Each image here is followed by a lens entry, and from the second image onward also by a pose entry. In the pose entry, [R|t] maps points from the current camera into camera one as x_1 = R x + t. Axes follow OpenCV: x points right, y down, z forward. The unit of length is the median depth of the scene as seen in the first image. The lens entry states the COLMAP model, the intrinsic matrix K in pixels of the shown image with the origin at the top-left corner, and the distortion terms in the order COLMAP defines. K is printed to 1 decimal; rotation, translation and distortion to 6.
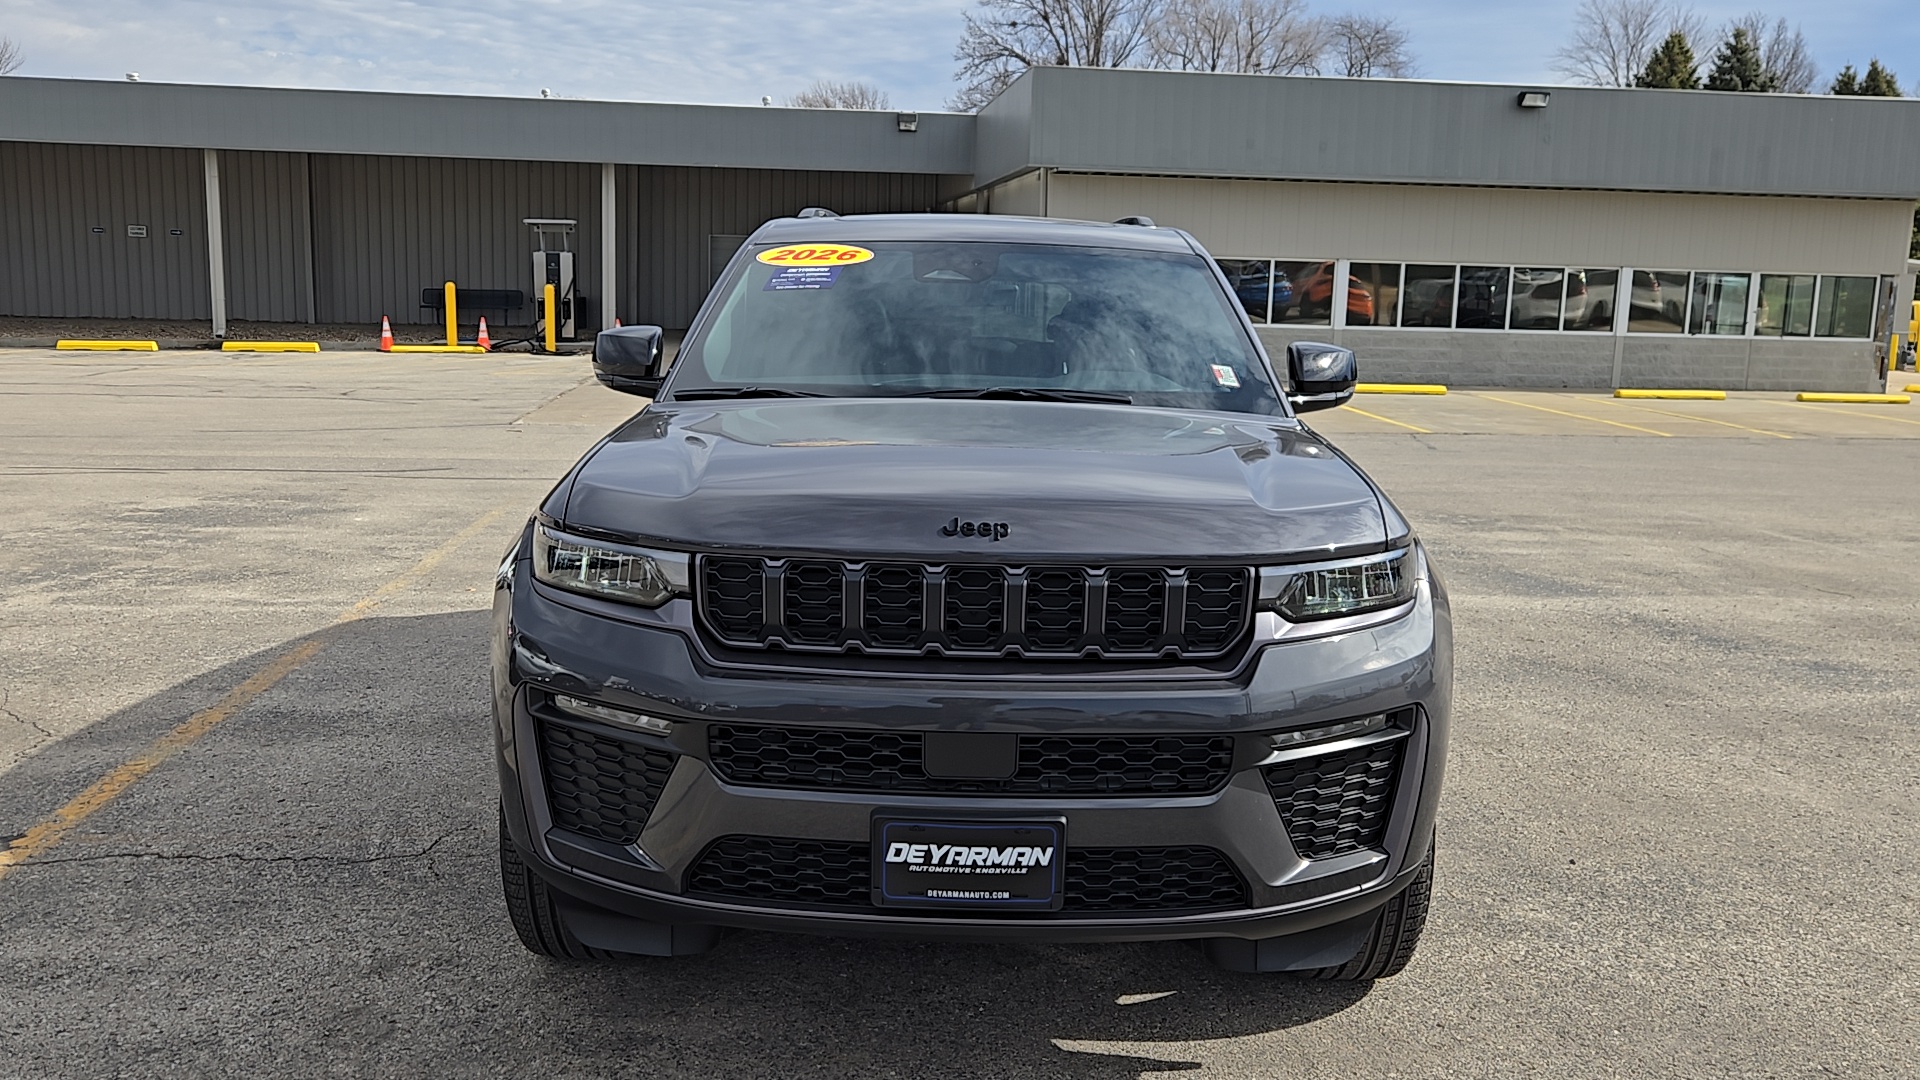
lens RADIAL K [[1596.8, 0, 976.1], [0, 1596.8, 534.6], [0, 0, 1]] dist [0.018420, -0.000132]
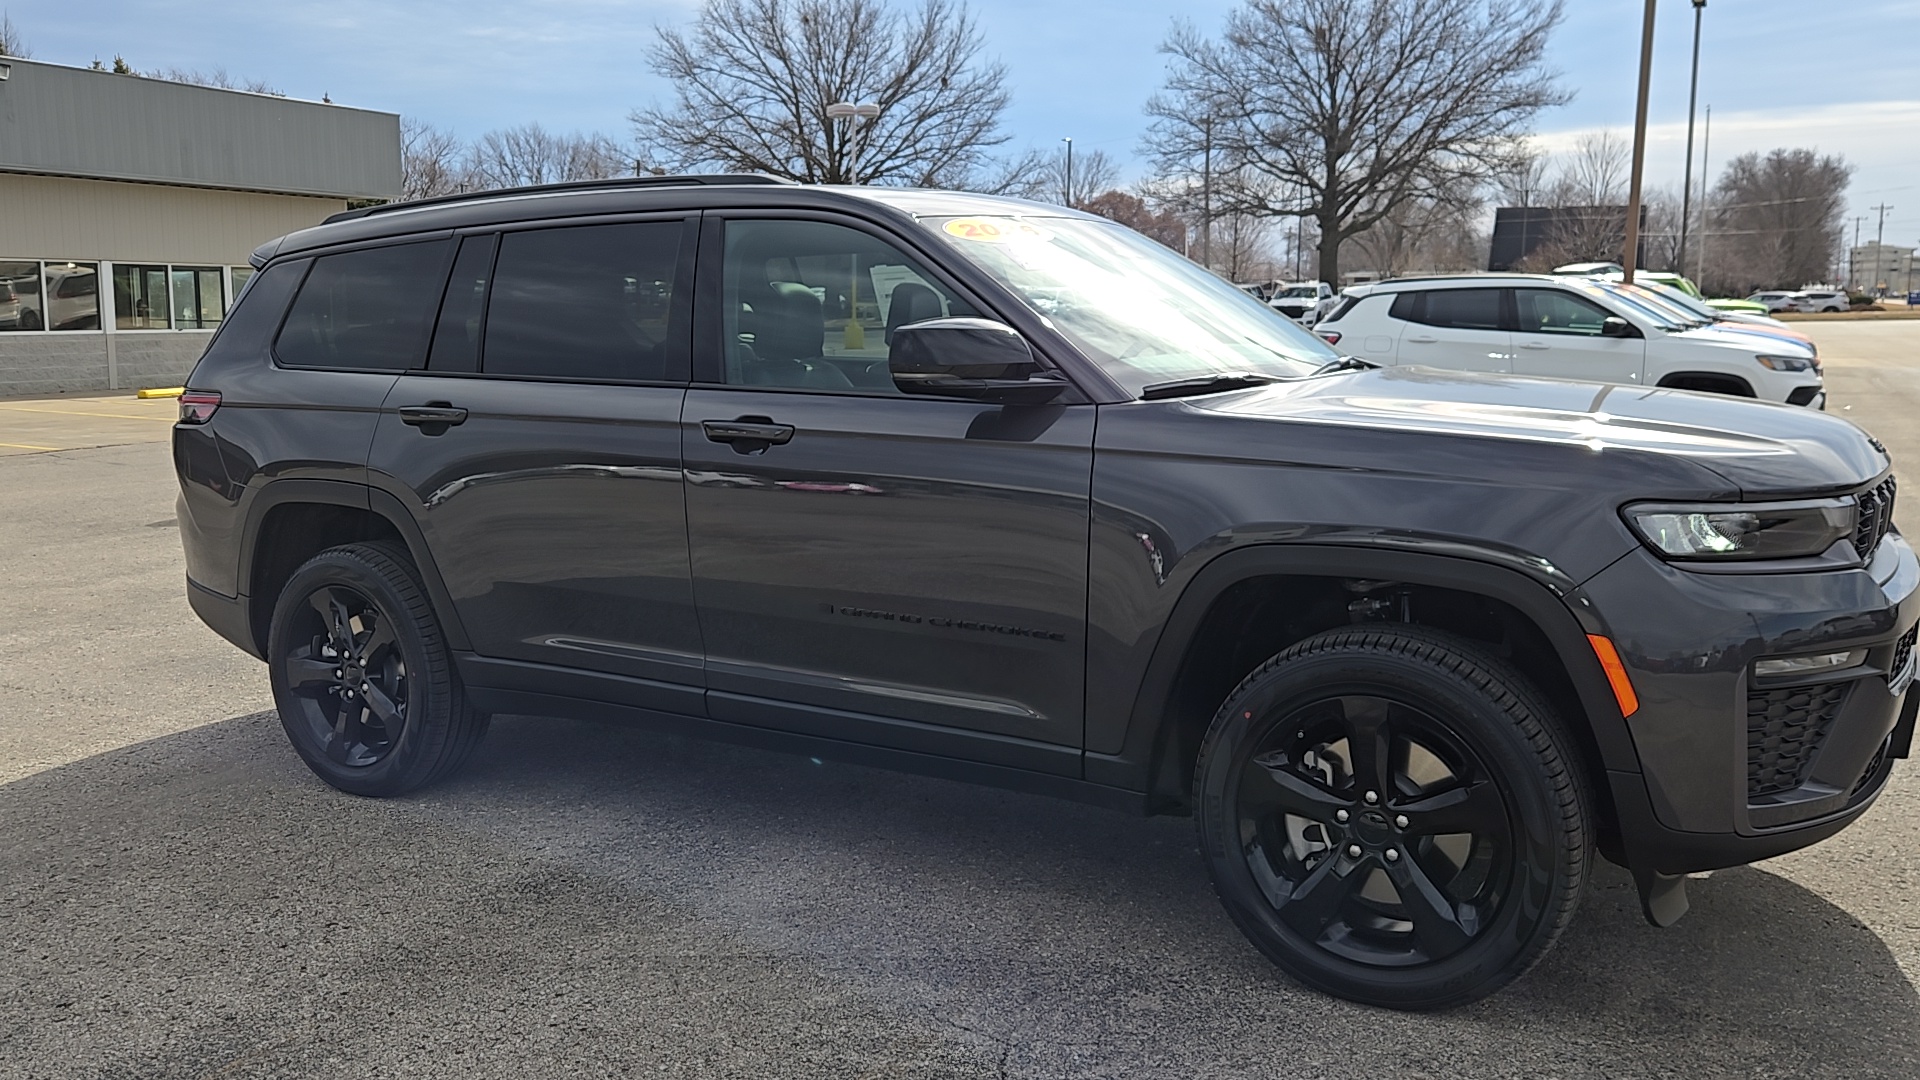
lens RADIAL K [[1596.8, 0, 975.3], [0, 1596.8, 535.5], [0, 0, 1]] dist [0.018420, -0.000132]
pose [[0.559203, -0.146170, 0.816043, -0.101277], [0.139464, 0.986892, 0.081203, -0.013007], [-0.817216, 0.068400, 0.572259, 0.053618]]
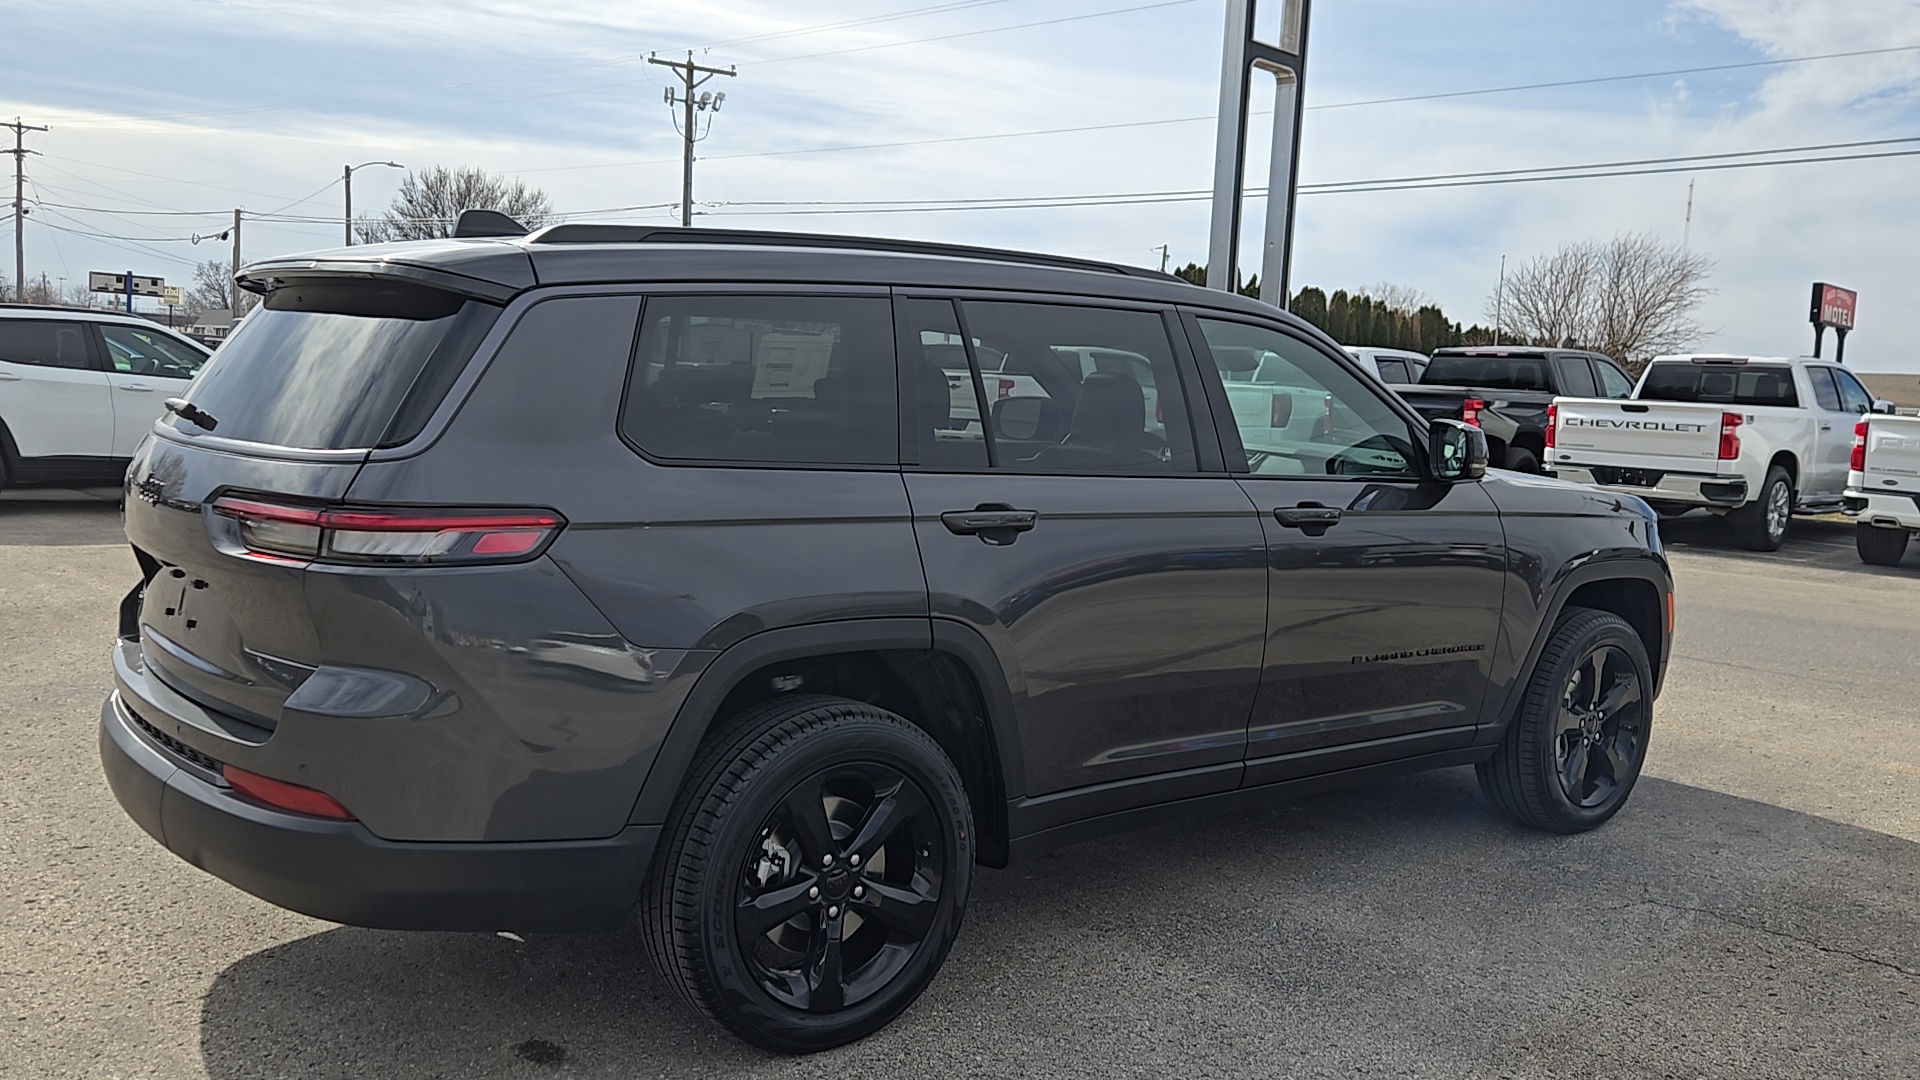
lens RADIAL K [[1596.8, 0, 949.8], [0, 1596.8, 543.7], [0, 0, 1]] dist [0.018420, -0.000132]
pose [[-0.584714, -0.136749, 0.799631, -0.101656], [0.054068, 0.976929, 0.206605, -0.037000], [-0.809436, 0.164039, -0.563830, 0.213895]]
